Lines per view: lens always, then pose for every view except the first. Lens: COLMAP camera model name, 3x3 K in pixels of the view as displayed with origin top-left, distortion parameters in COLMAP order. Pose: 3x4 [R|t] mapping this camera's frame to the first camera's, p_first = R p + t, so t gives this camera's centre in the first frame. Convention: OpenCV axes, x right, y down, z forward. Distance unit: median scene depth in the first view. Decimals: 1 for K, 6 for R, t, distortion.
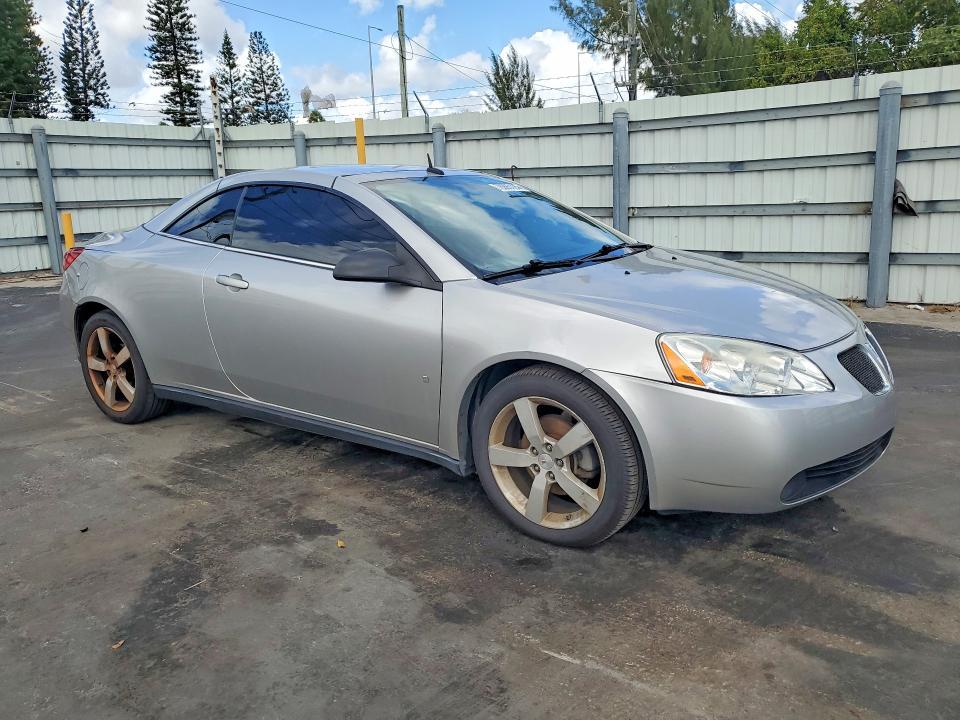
lens RADIAL K [[712.8, 0, 467.8], [0, 712.8, 358.4], [0, 0, 1]] dist [-0.003685, -0.001998]
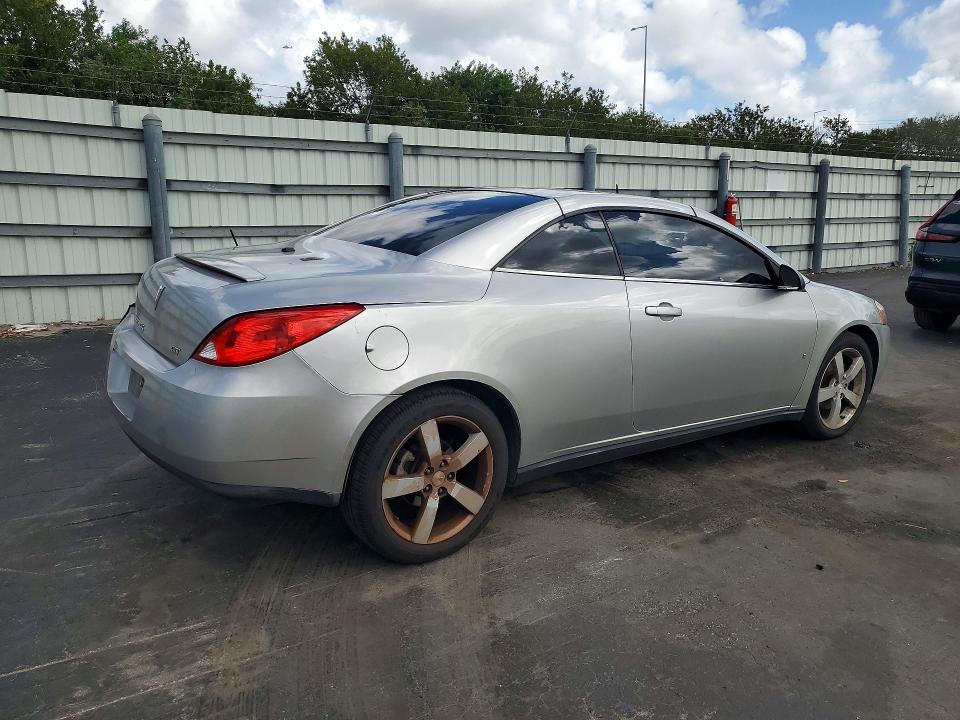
lens RADIAL K [[769.8, 0, 447.0], [0, 769.8, 359.8], [0, 0, 1]] dist [-0.043184, 0.003858]
pose [[0.346064, -0.144355, 0.927039, -1.252768], [0.183709, 0.979391, 0.083929, -0.156193], [-0.920049, 0.141261, 0.365452, 0.827273]]
